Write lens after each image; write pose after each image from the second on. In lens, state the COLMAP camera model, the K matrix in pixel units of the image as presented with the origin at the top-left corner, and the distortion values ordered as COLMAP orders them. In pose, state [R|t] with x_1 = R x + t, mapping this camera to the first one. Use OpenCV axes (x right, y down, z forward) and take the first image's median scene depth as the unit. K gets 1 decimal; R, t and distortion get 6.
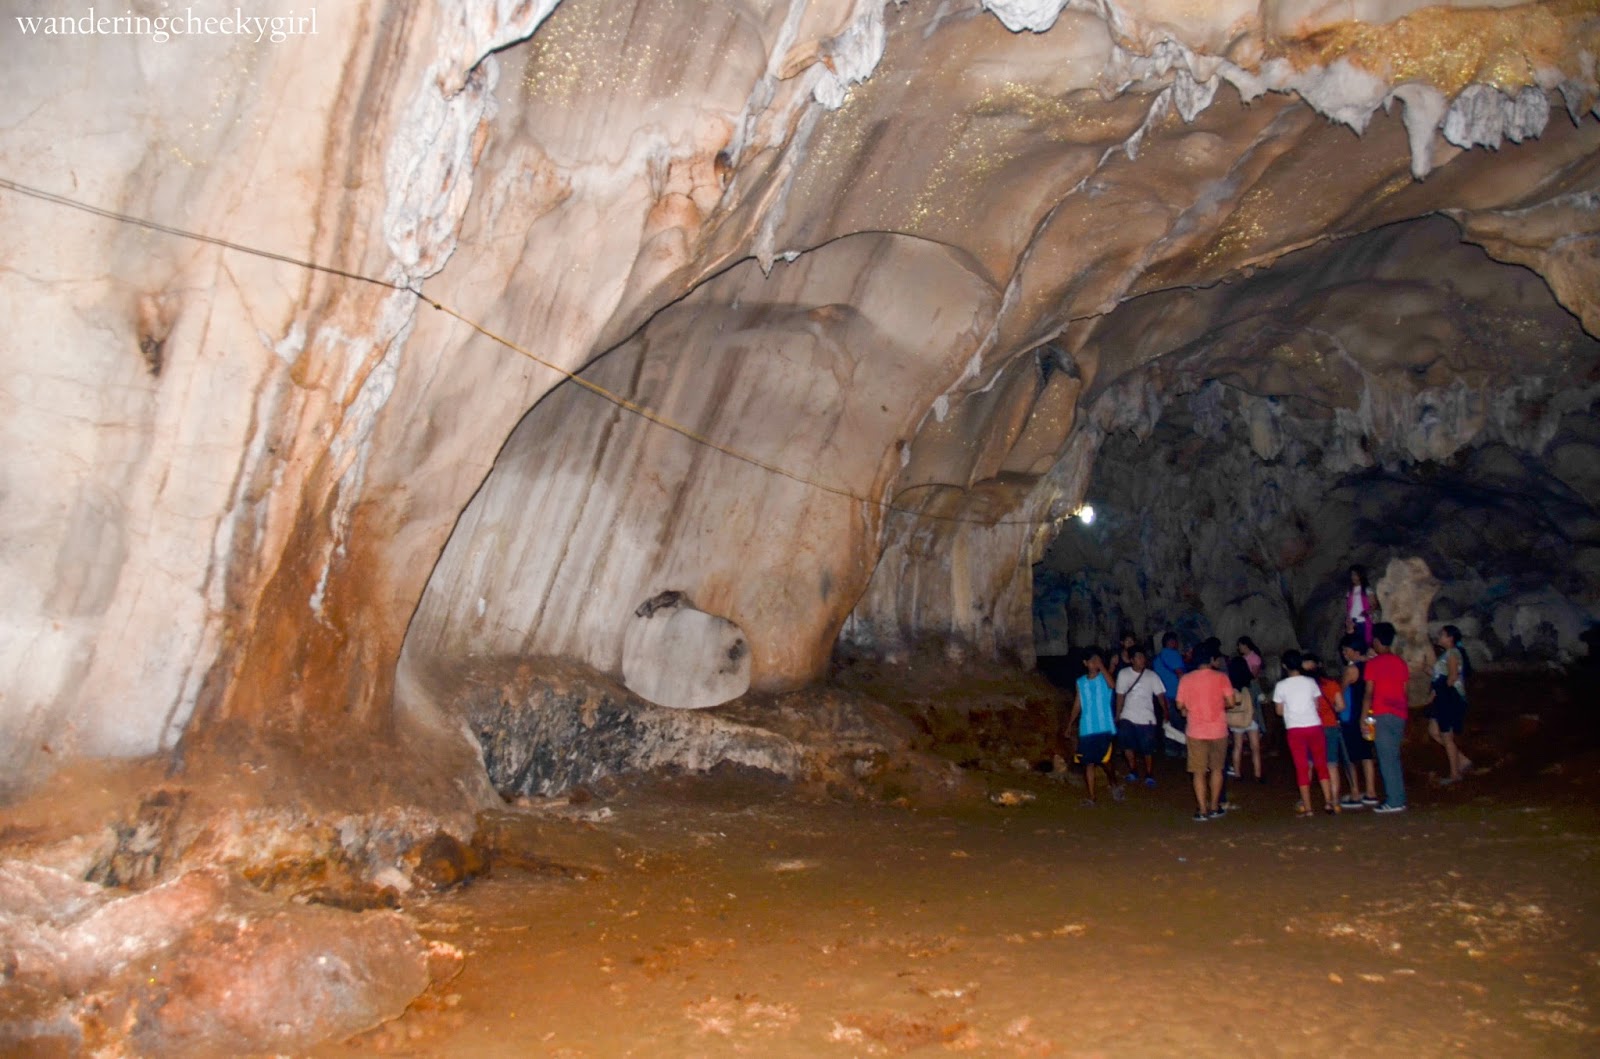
lens RADIAL K [[1291.8, 0, 797.3], [0, 1291.8, 561.7], [0, 0, 1]] dist [-0.151317, 0.138895]
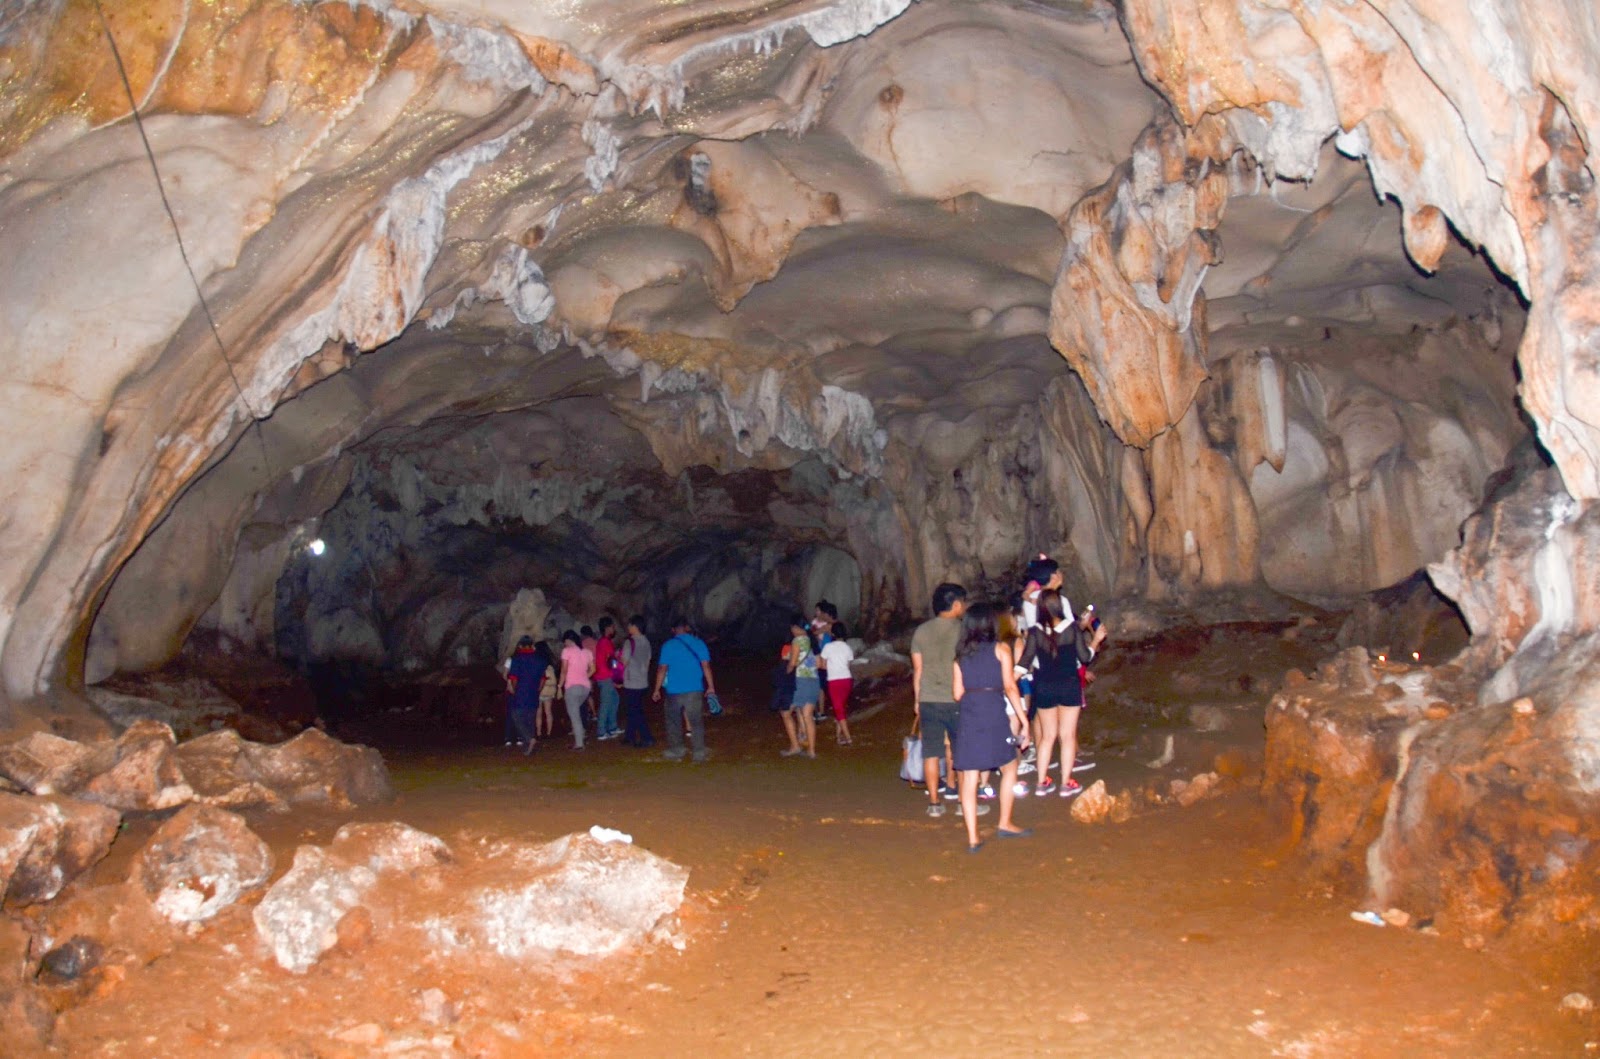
lens RADIAL K [[1291.8, 0, 797.3], [0, 1291.8, 561.7], [0, 0, 1]] dist [-0.151317, 0.138895]
pose [[0.670439, 0.055003, 0.739923, -0.483162], [-0.048118, 0.998372, -0.030615, -0.003494], [-0.740403, -0.015078, 0.671994, -0.324510]]
